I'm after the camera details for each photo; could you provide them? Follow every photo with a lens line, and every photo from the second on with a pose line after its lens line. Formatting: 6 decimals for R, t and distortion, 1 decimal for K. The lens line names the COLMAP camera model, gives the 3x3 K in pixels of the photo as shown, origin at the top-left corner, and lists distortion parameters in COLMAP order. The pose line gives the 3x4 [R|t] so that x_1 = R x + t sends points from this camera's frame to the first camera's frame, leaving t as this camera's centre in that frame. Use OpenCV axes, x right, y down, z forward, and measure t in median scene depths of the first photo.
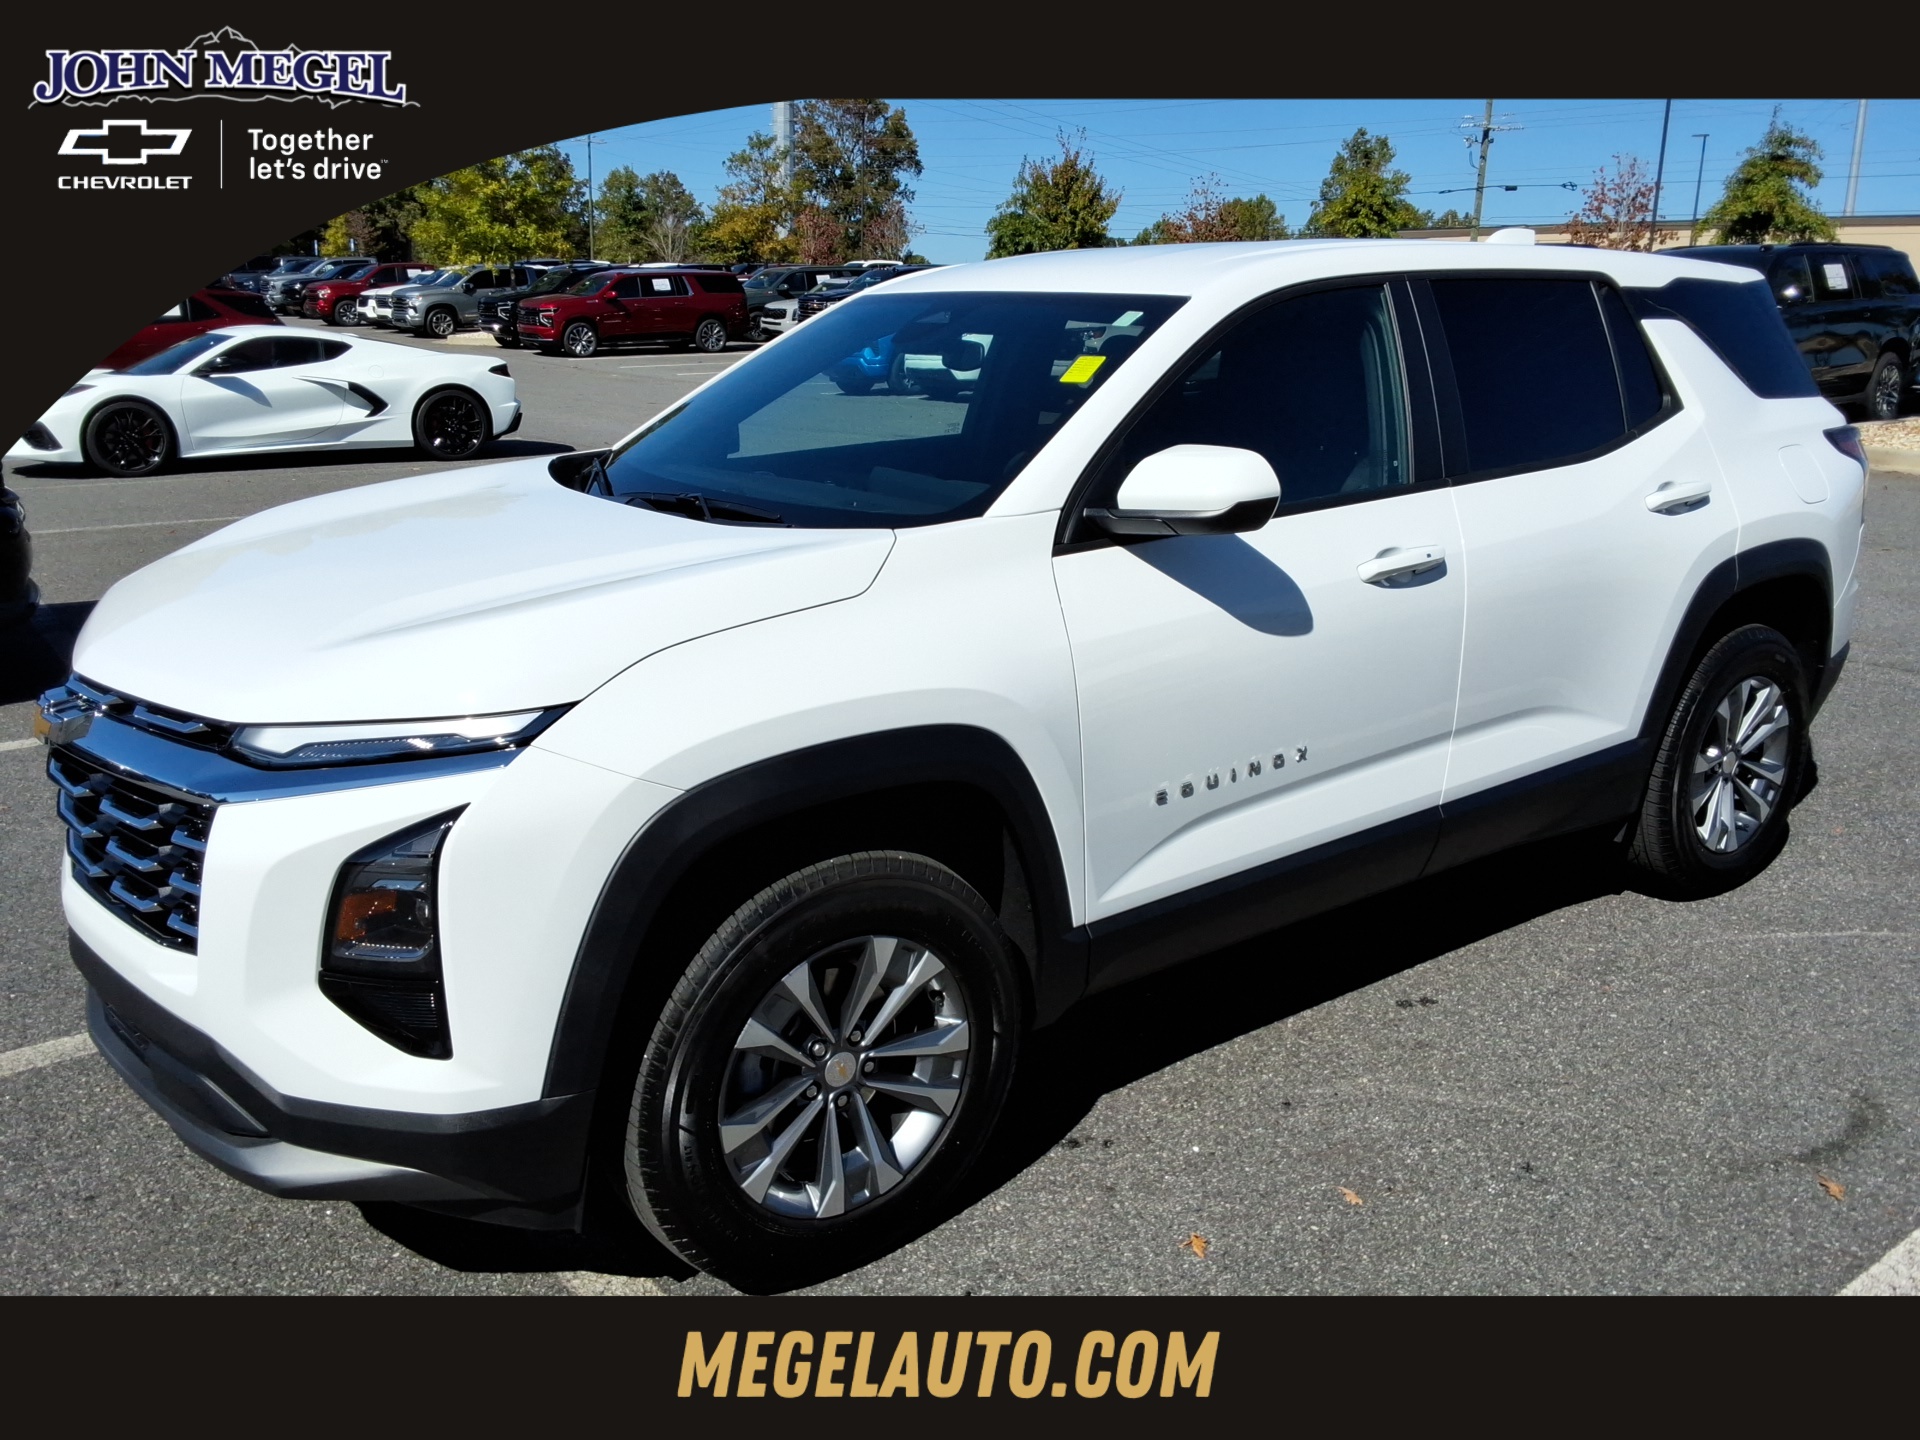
lens RADIAL K [[1529.5, 0, 965.9], [0, 1529.5, 706.5], [0, 0, 1]] dist [0.127574, -0.191447]
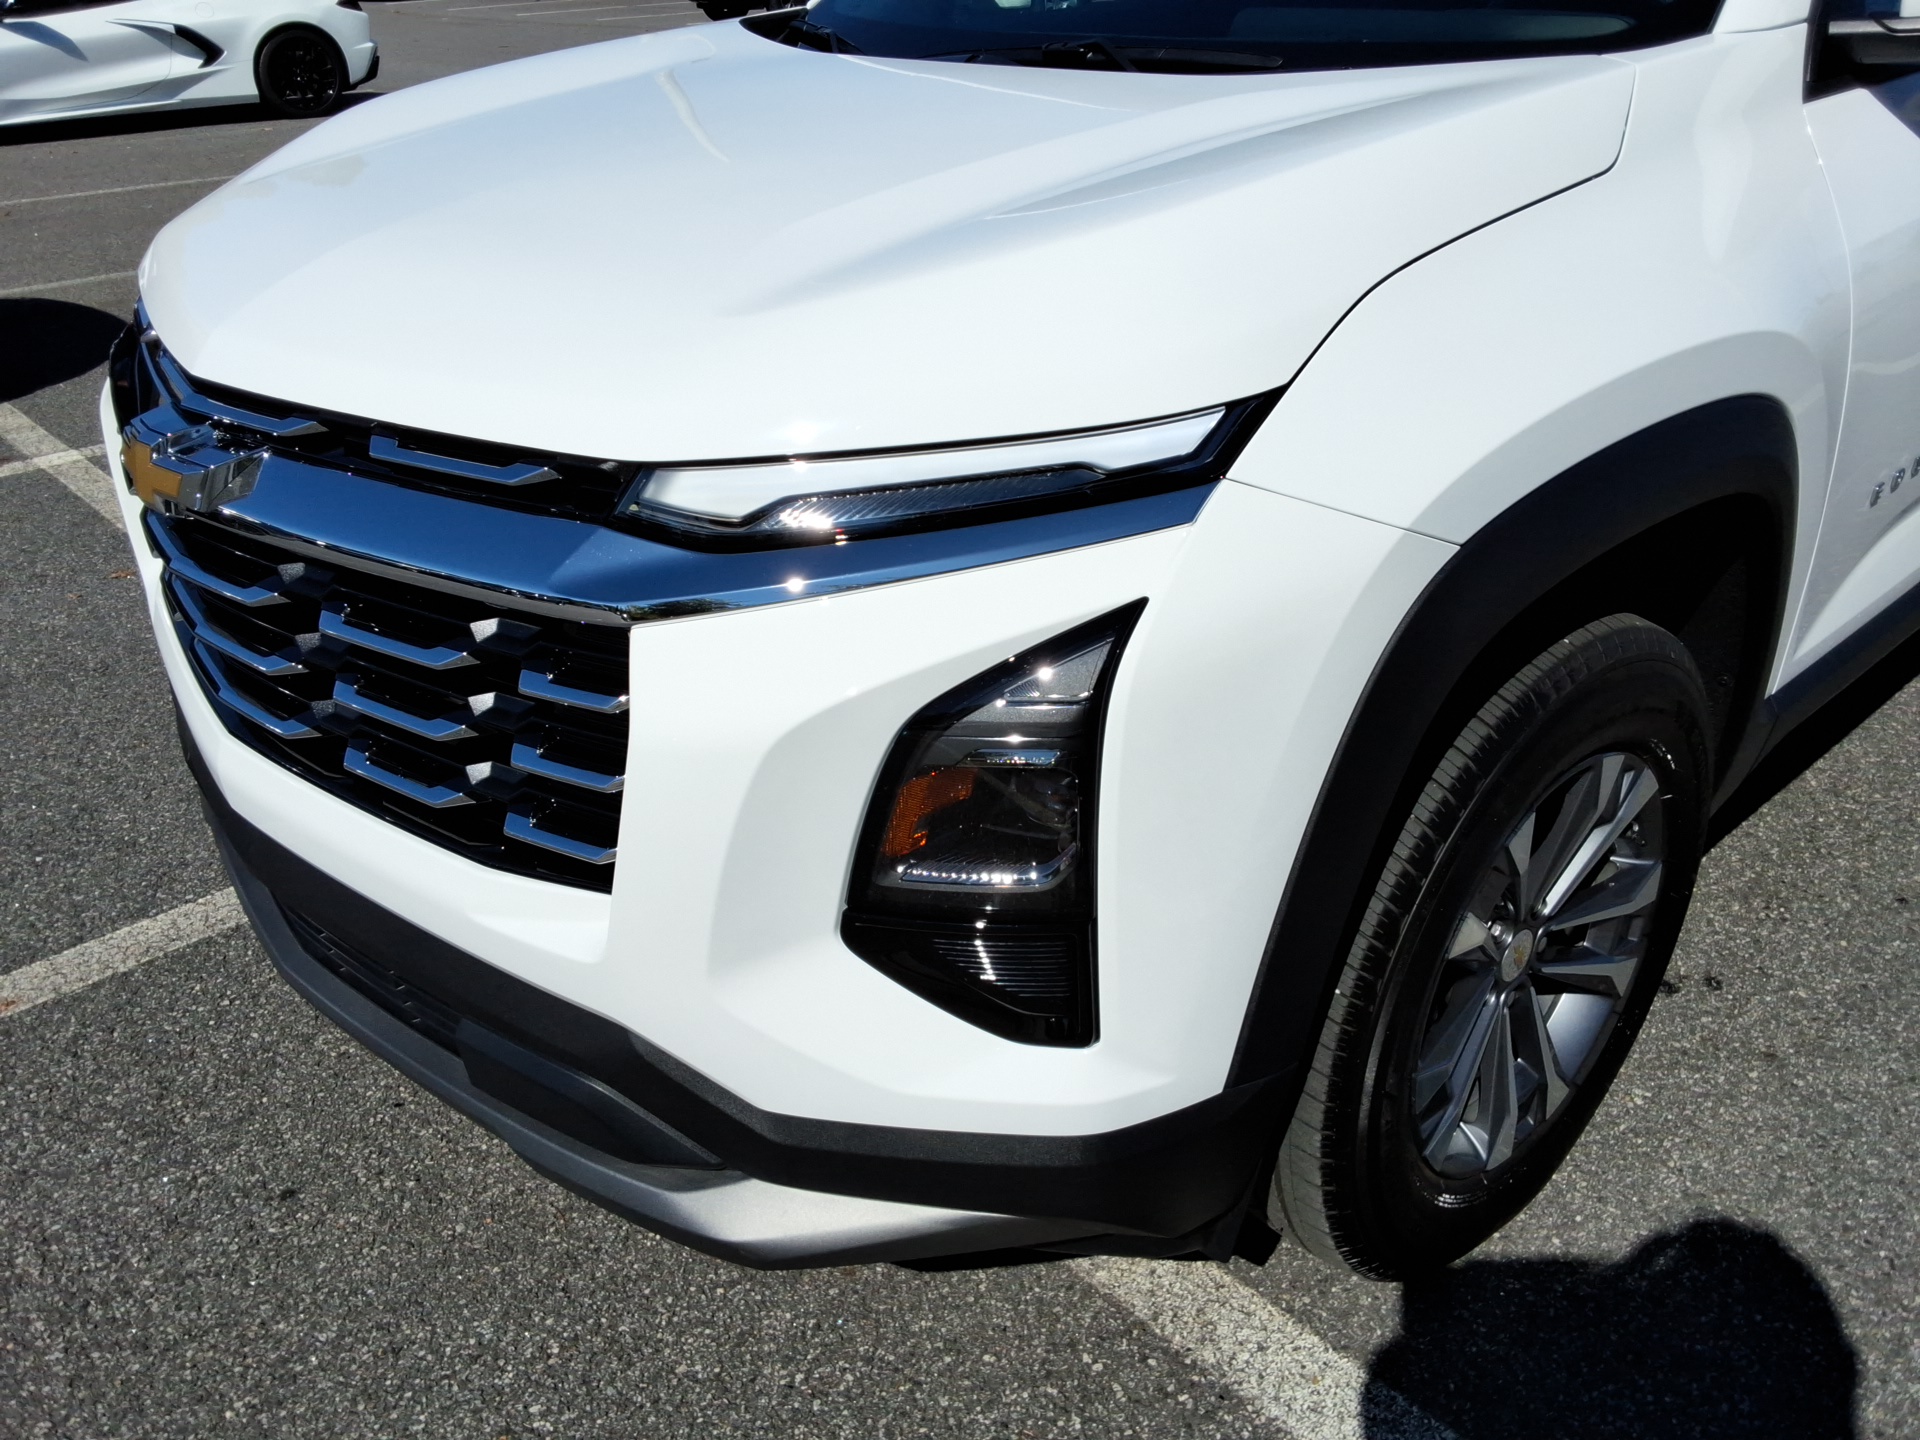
lens RADIAL K [[1567.4, 0, 960.8], [0, 1567.4, 663.6], [0, 0, 1]] dist [-0.000642, -0.002037]
pose [[0.994478, -0.063816, 0.083315, -0.275881], [0.047995, 0.982549, 0.179703, -0.008270], [-0.093329, -0.174712, 0.980186, 0.314219]]
